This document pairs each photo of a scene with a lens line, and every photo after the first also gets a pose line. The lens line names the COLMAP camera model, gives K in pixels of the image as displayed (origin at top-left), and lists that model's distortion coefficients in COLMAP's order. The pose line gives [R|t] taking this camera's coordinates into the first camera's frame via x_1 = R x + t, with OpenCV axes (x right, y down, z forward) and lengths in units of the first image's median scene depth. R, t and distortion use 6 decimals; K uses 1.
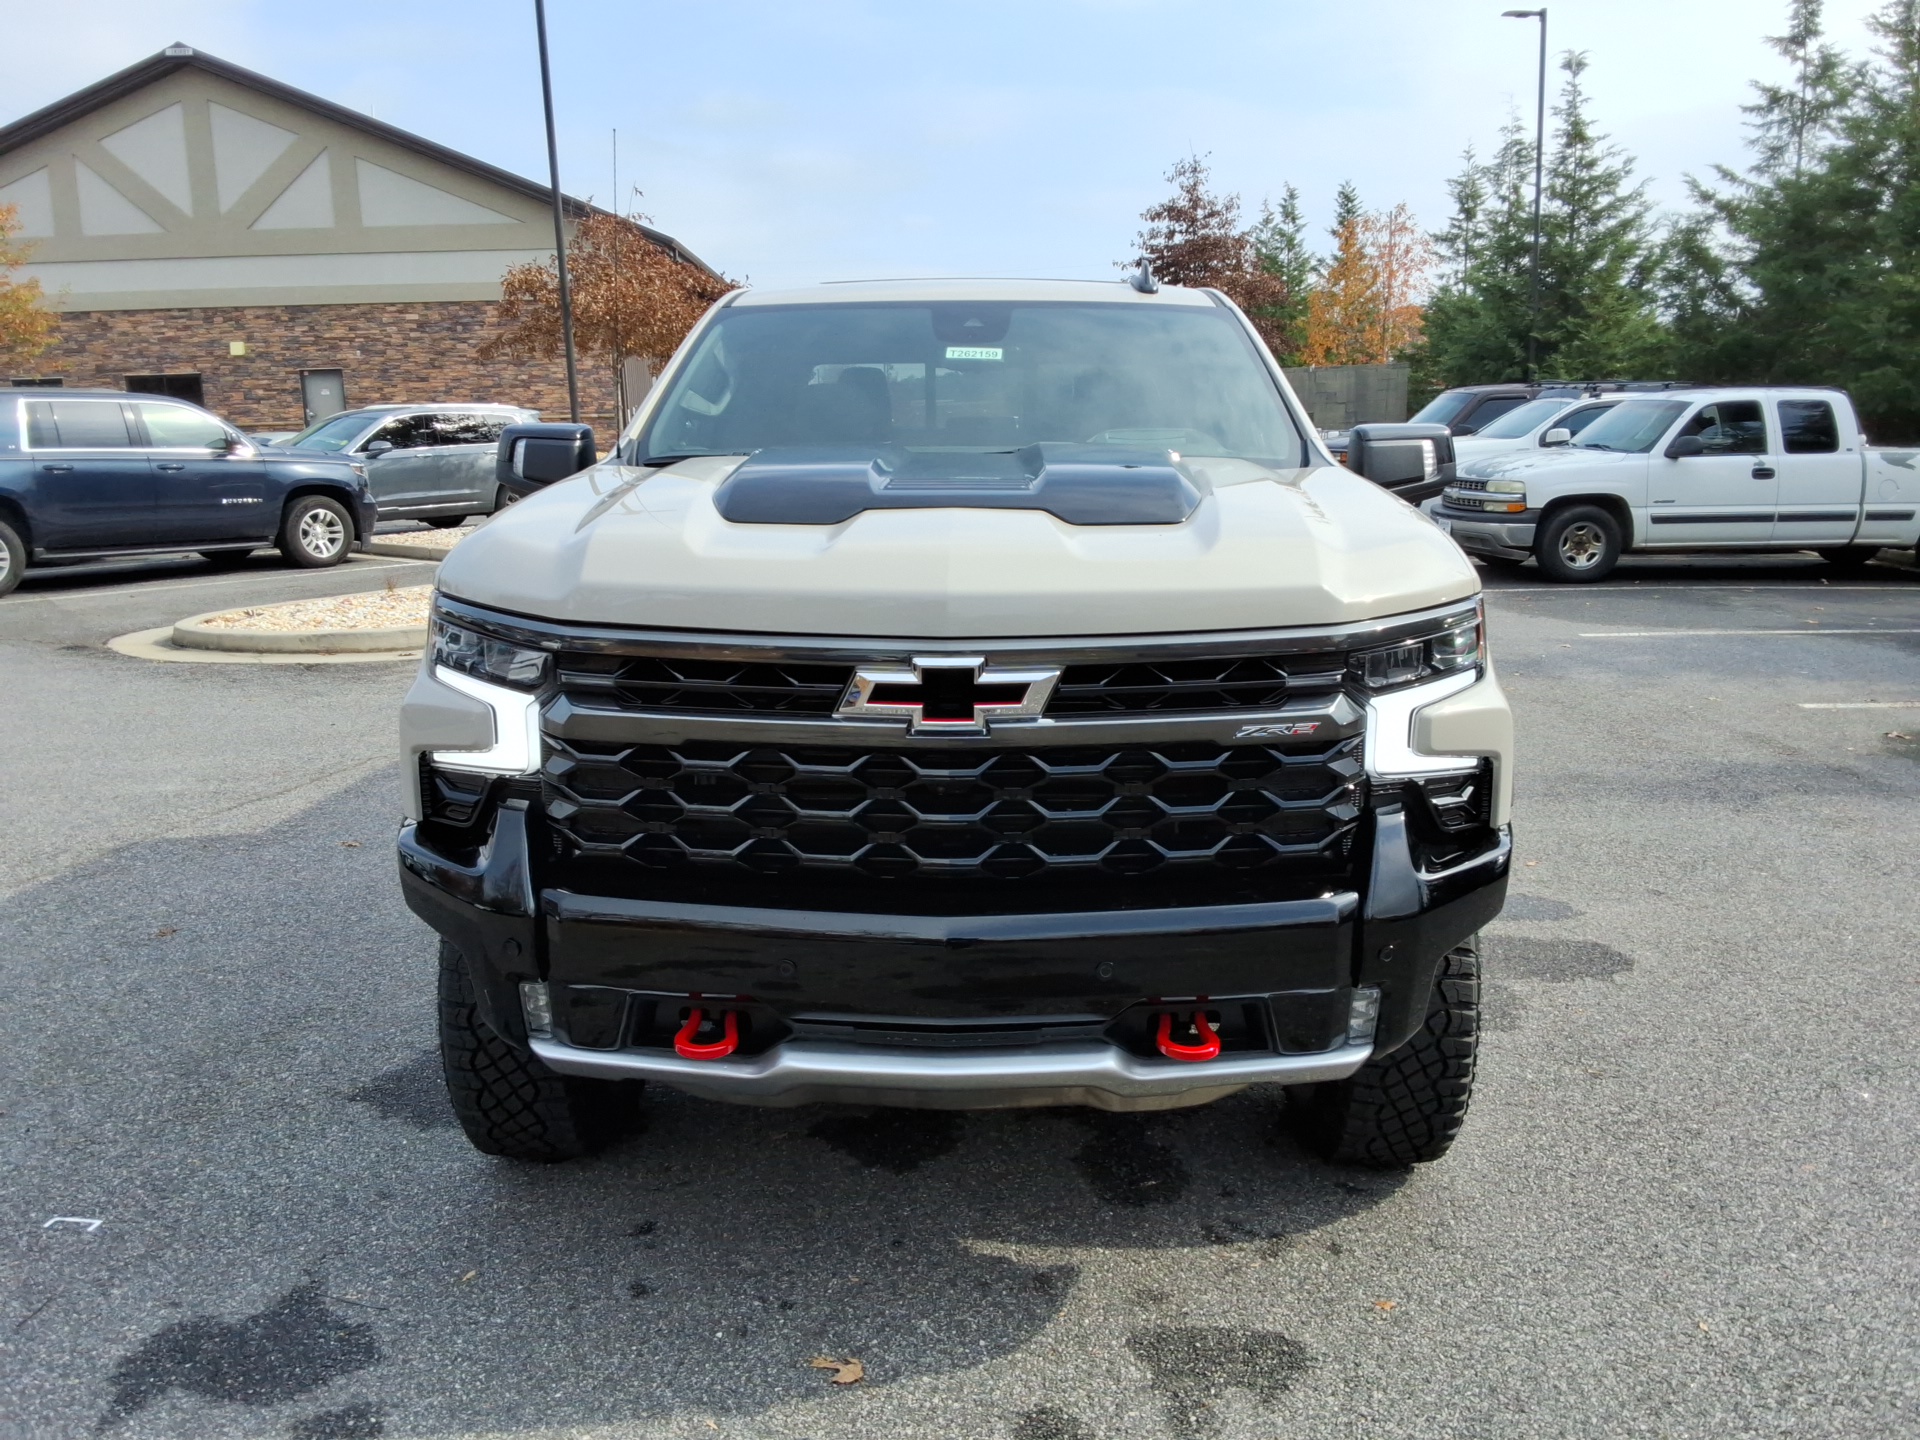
lens RADIAL K [[1546.8, 0, 989.6], [0, 1546.8, 696.8], [0, 0, 1]] dist [0.107121, -0.158044]
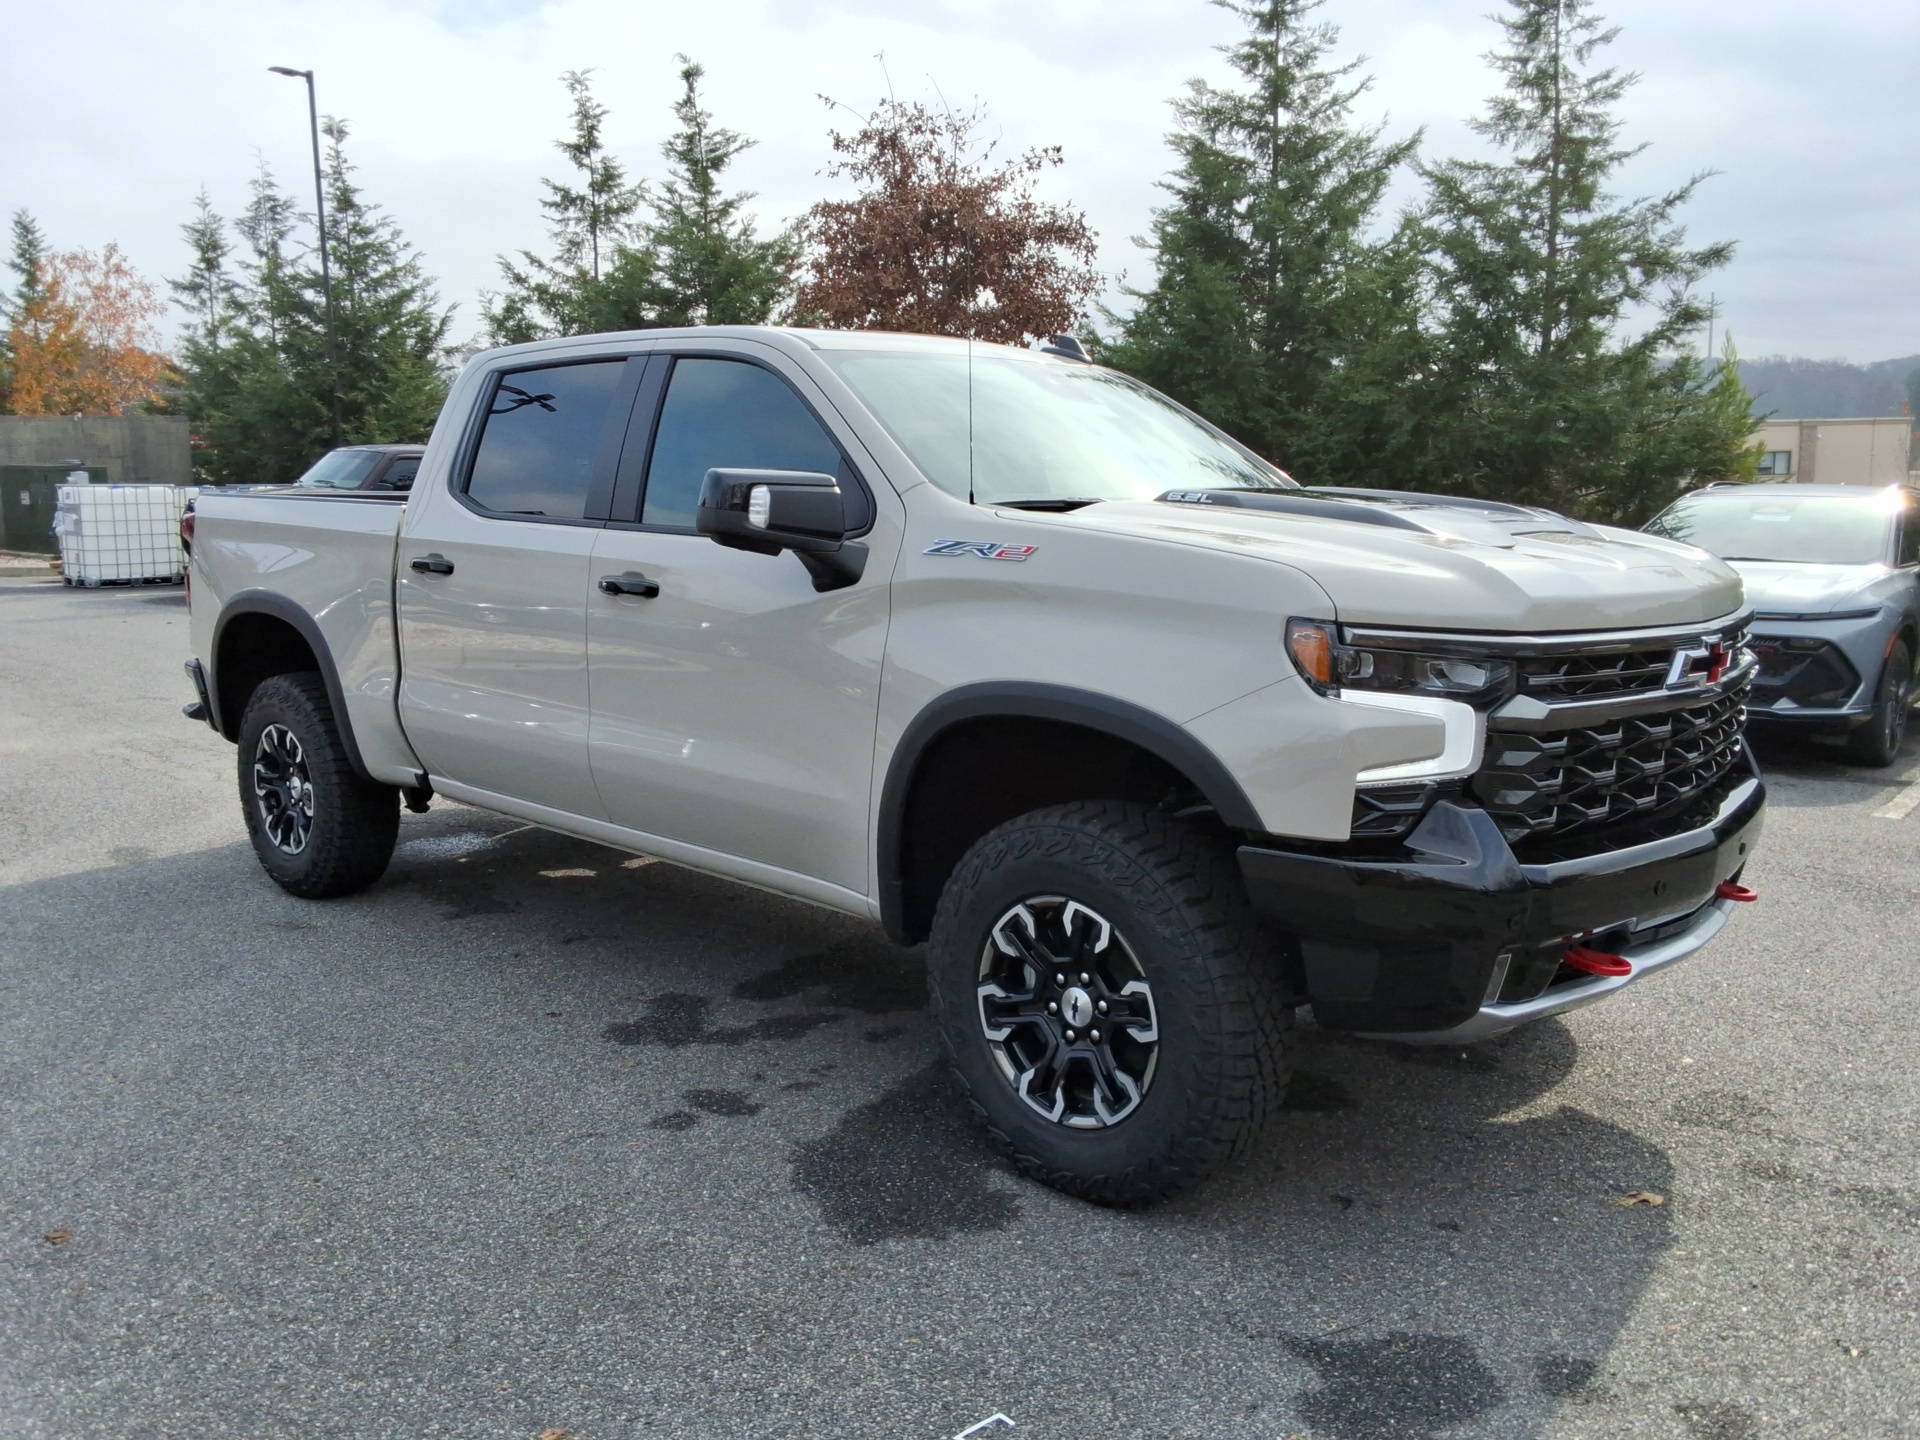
lens RADIAL K [[1552.6, 0, 959.8], [0, 1552.6, 697.5], [0, 0, 1]] dist [0.115291, -0.194875]
pose [[0.671721, -0.091771, 0.735098, -0.140368], [0.121531, 0.992504, 0.012853, -0.005876], [-0.730768, 0.080703, 0.677839, 0.052293]]
